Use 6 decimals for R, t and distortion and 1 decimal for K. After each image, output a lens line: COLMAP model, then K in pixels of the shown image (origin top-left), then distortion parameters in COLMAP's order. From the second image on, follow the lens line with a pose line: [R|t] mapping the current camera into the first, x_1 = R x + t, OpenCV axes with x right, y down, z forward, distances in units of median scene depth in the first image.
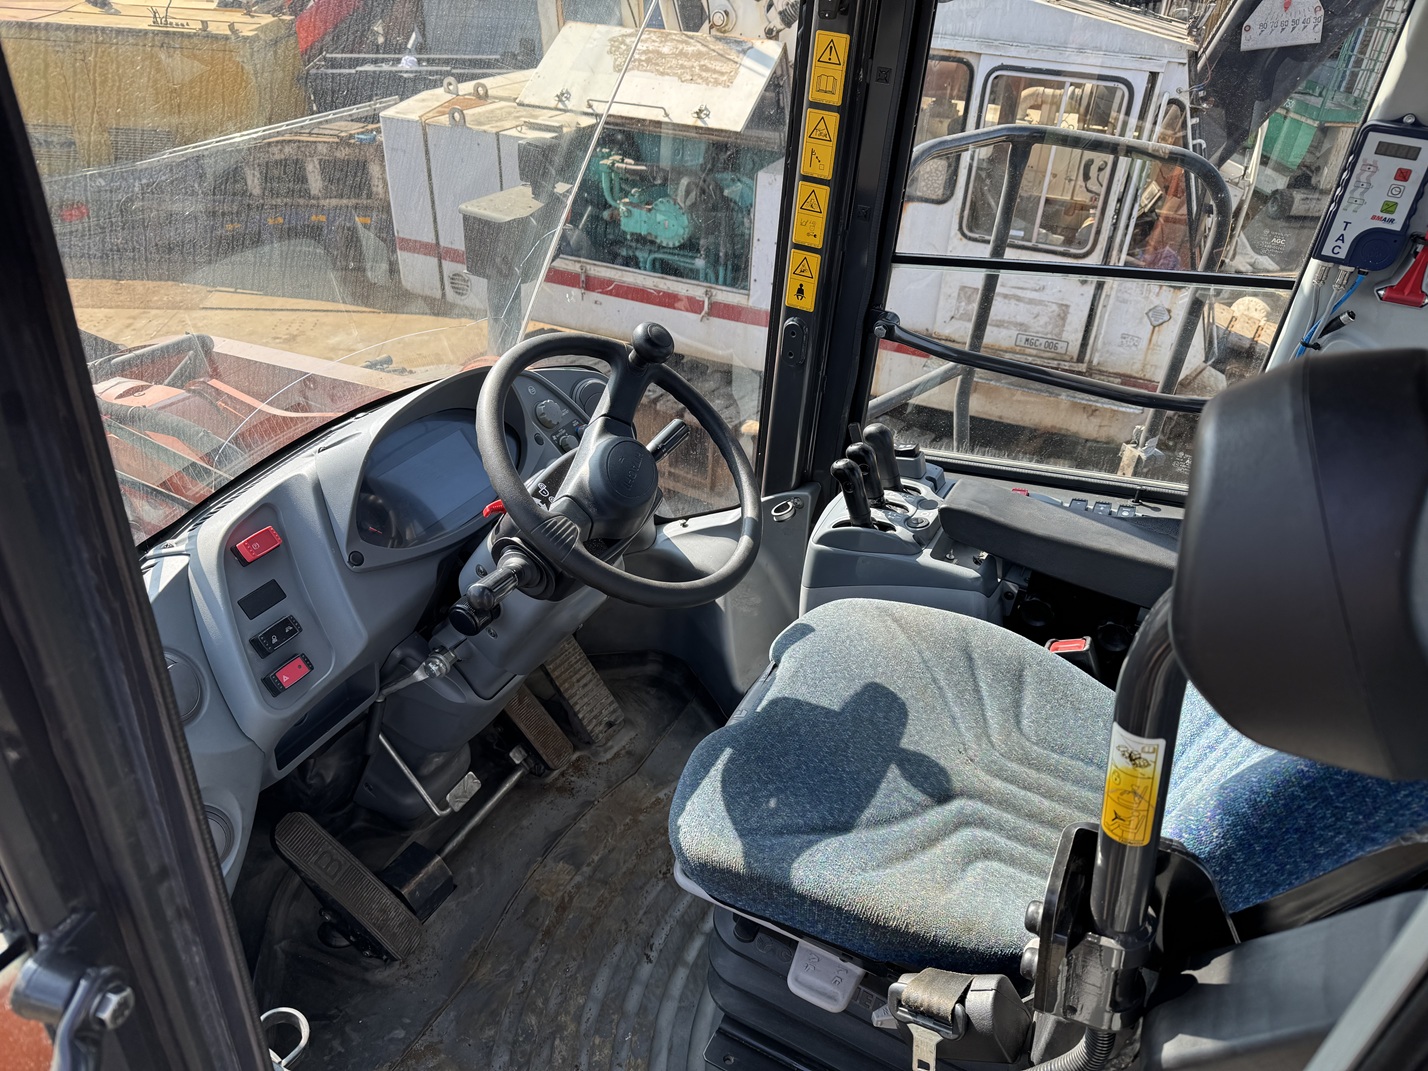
lens RADIAL K [[1030.0, 0, 707.2], [0, 1030.0, 534.3], [0, 0, 1]] dist [0.006683, -0.004958]
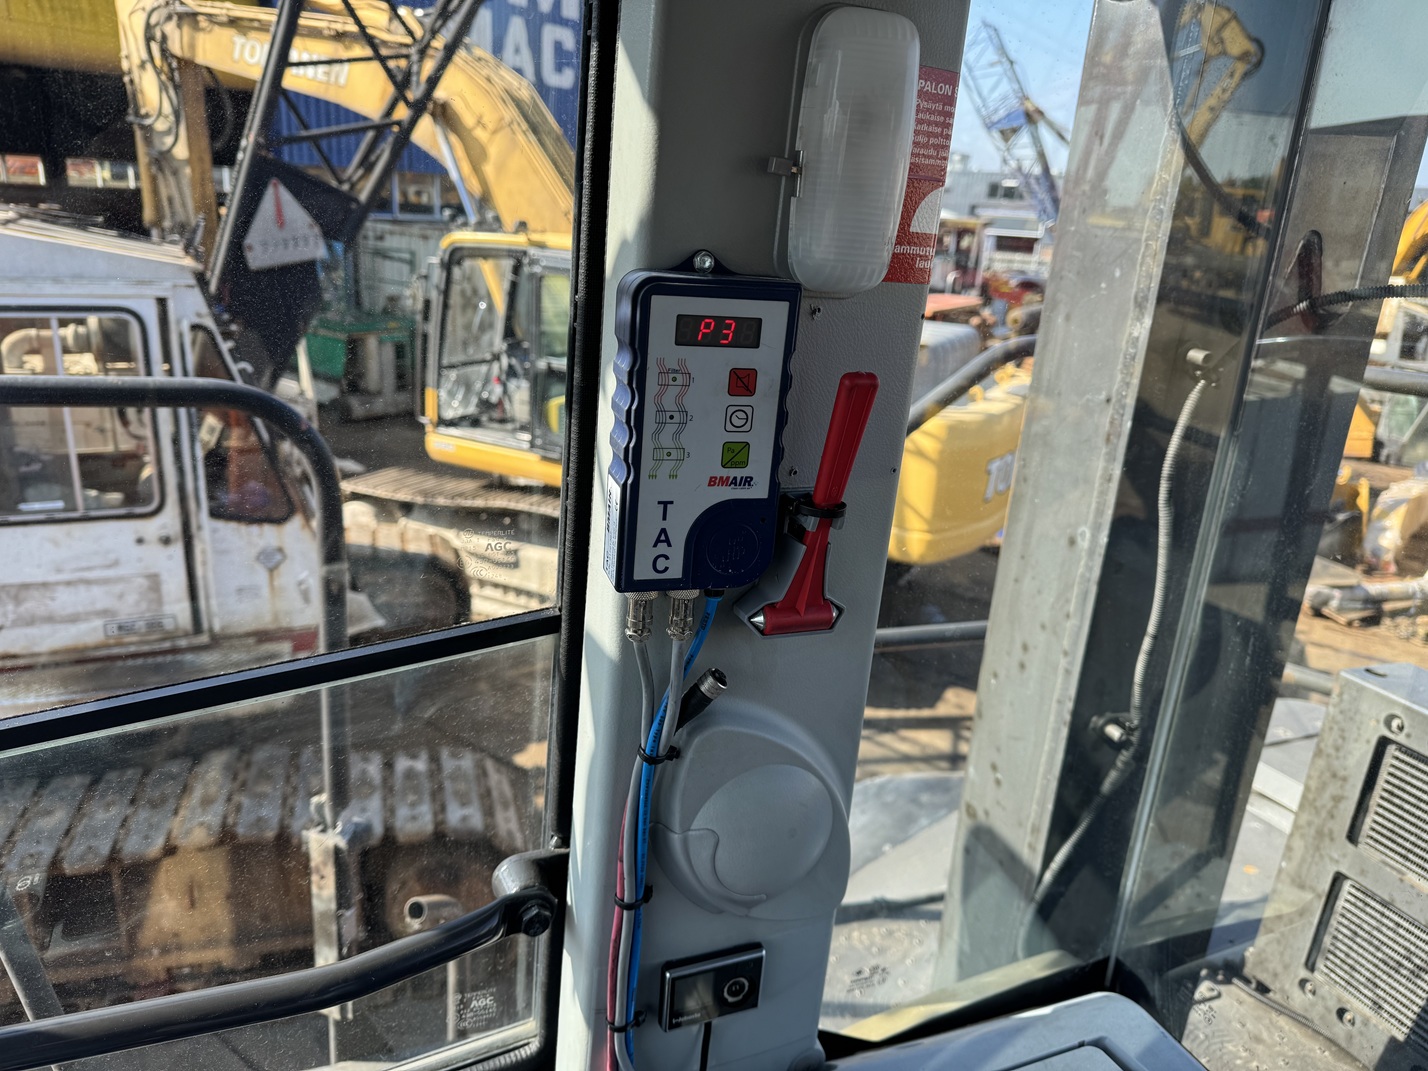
lens RADIAL K [[1030.0, 0, 707.2], [0, 1030.0, 534.3], [0, 0, 1]] dist [0.006683, -0.004958]
pose [[0.660804, -0.244784, 0.709521, 0.077656], [0.381745, 0.923530, -0.036917, -0.063123], [-0.646227, 0.295251, 0.703717, 0.164042]]
